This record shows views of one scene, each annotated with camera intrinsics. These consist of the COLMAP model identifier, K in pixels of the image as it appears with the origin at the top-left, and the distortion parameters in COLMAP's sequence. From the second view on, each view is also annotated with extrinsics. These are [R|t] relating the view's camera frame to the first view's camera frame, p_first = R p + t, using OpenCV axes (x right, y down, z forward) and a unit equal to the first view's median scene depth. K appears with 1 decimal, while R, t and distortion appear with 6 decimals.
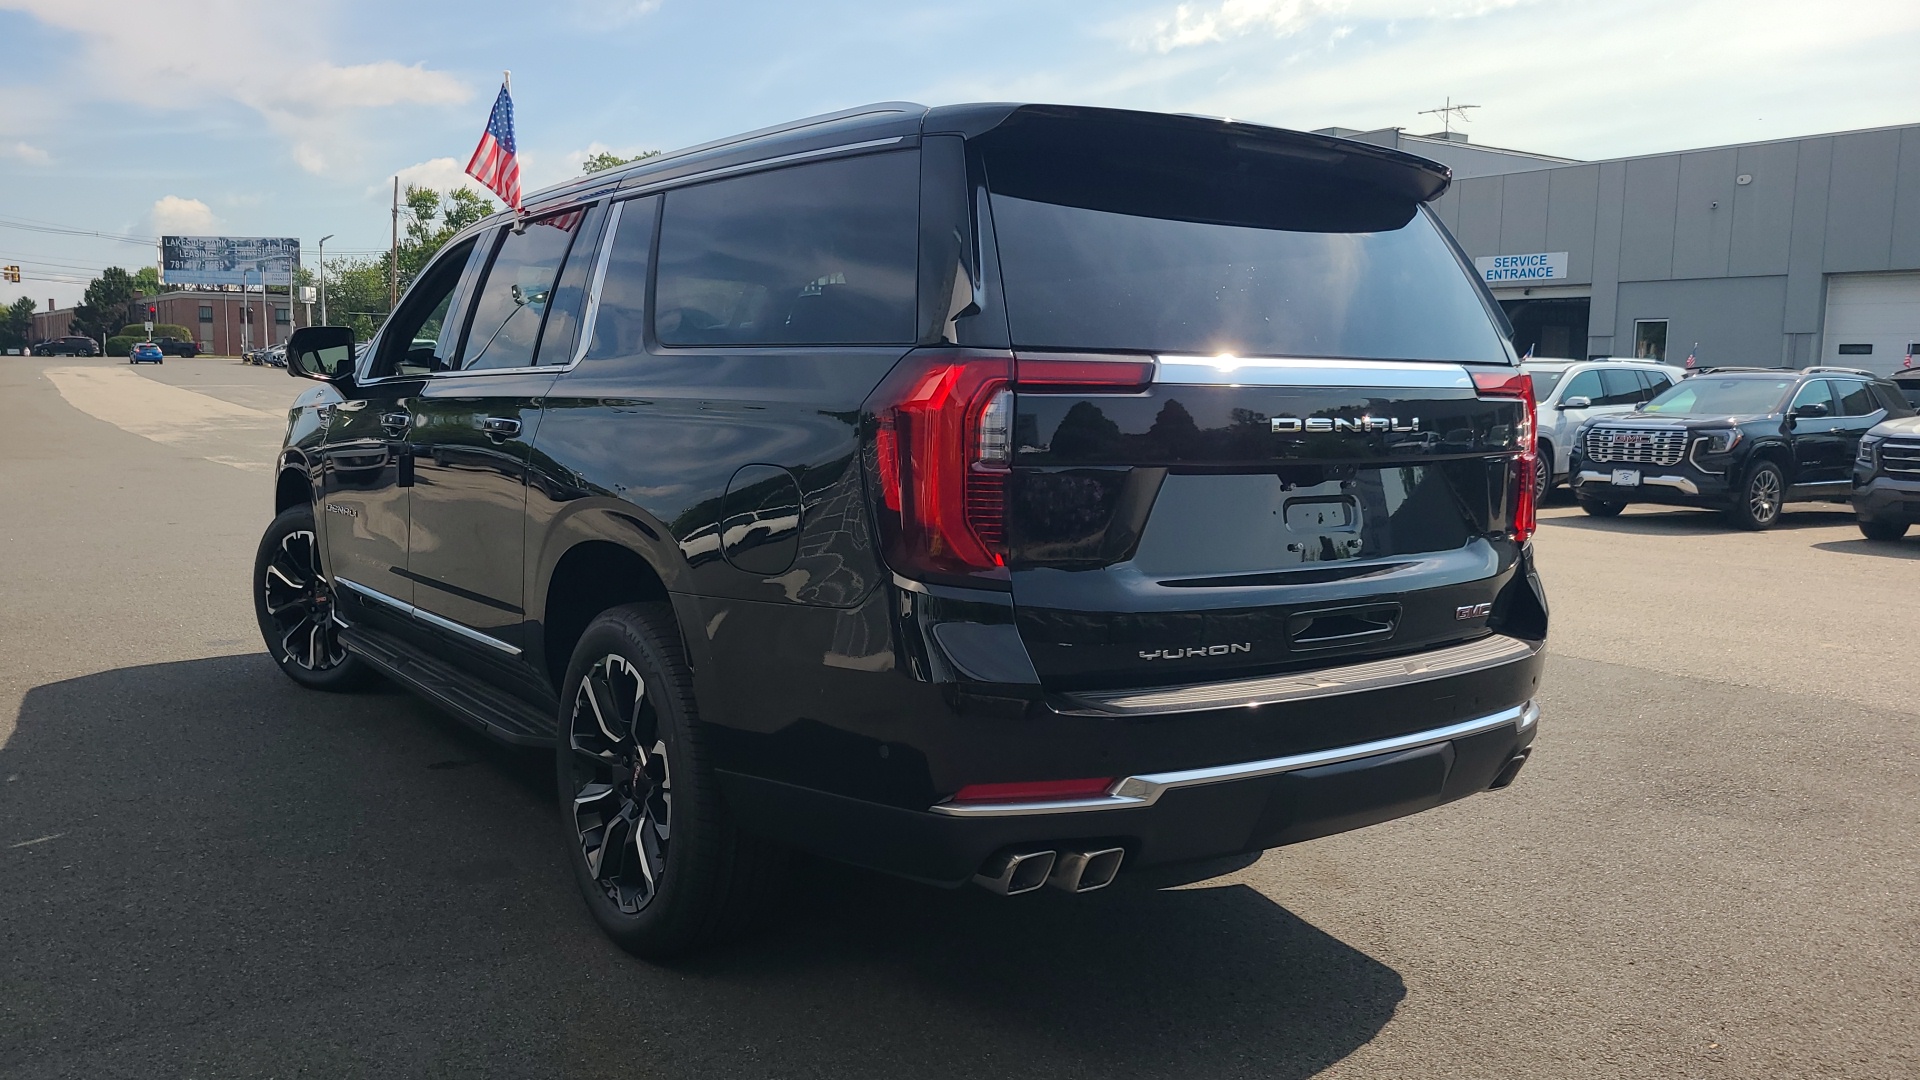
lens RADIAL K [[1445.2, 0, 929.3], [0, 1445.2, 535.0], [0, 0, 1]] dist [0.037322, -0.026265]
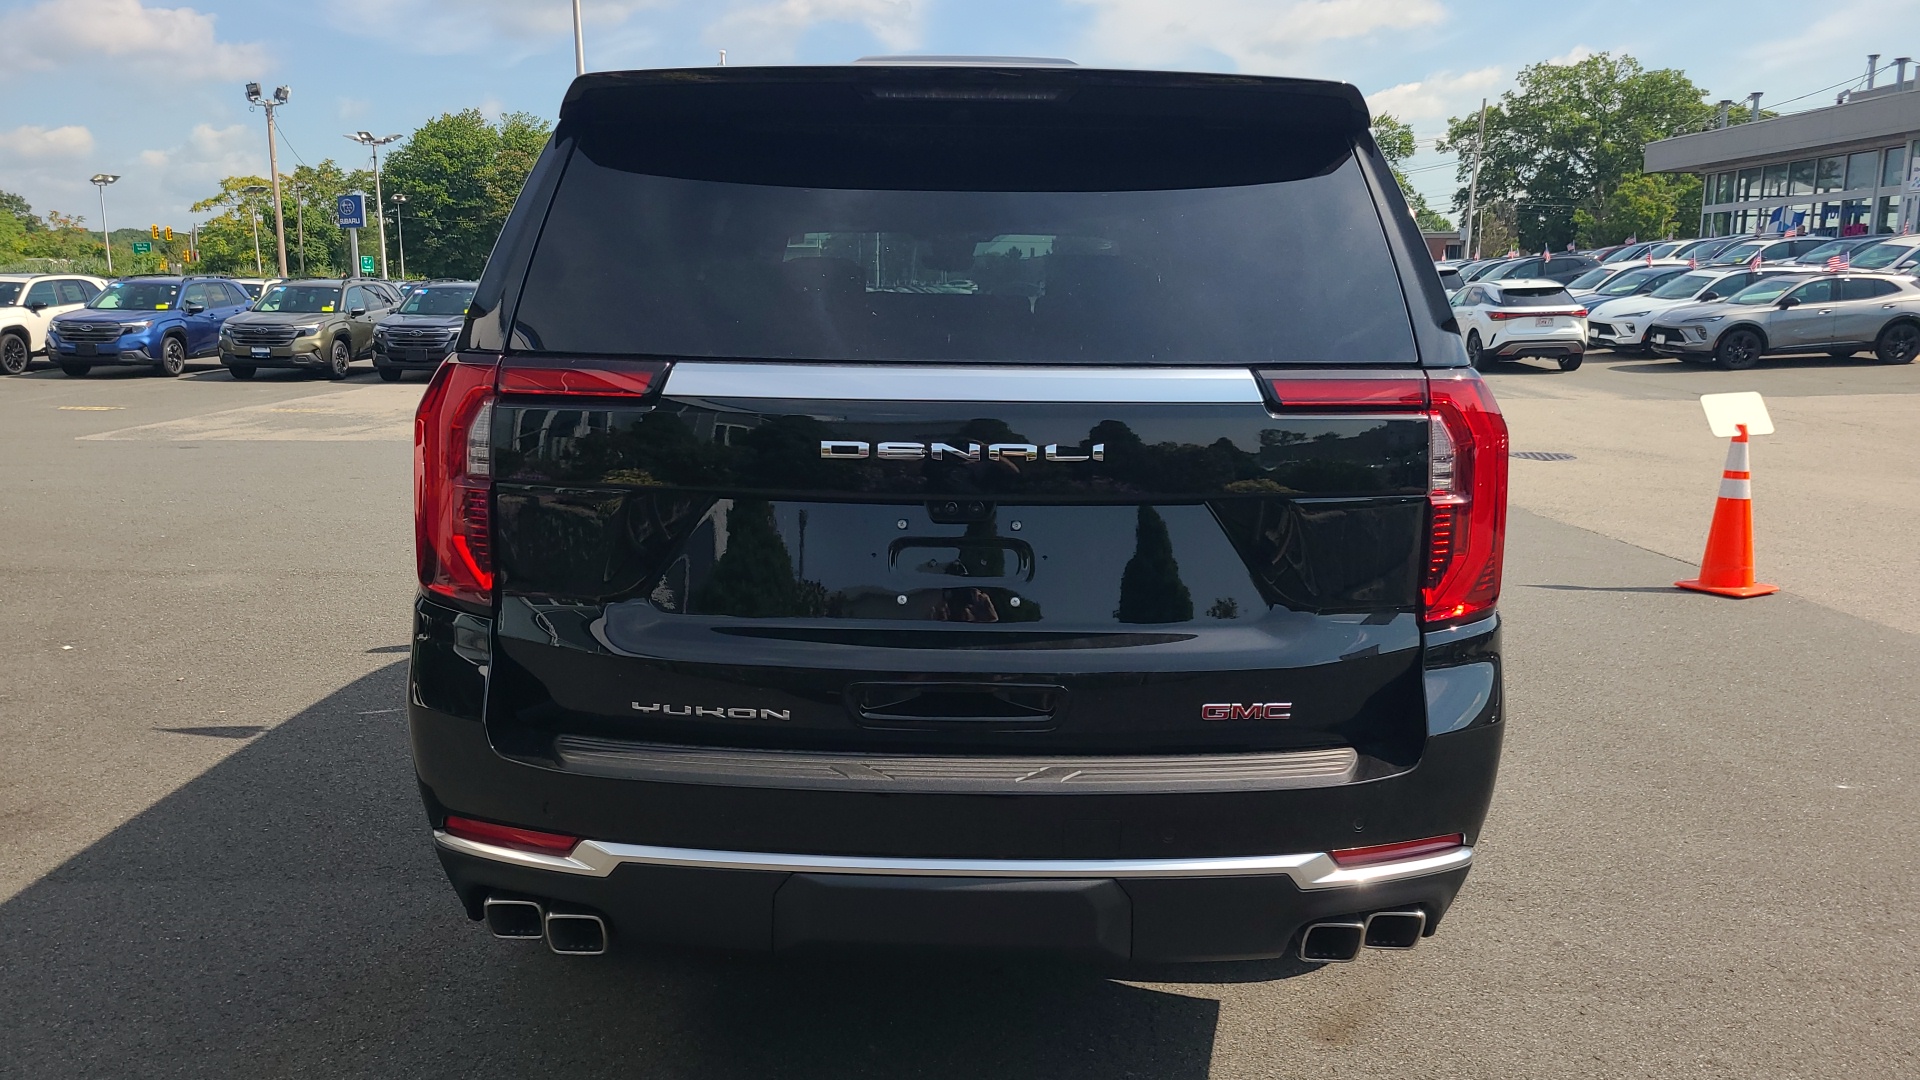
lens RADIAL K [[1445.2, 0, 939.8], [0, 1445.2, 535.4], [0, 0, 1]] dist [0.037322, -0.026265]
pose [[0.818281, 0.086797, -0.568227, 0.730638], [-0.059393, 0.996010, 0.066610, -0.082840], [0.571741, -0.020757, 0.820171, 0.361872]]
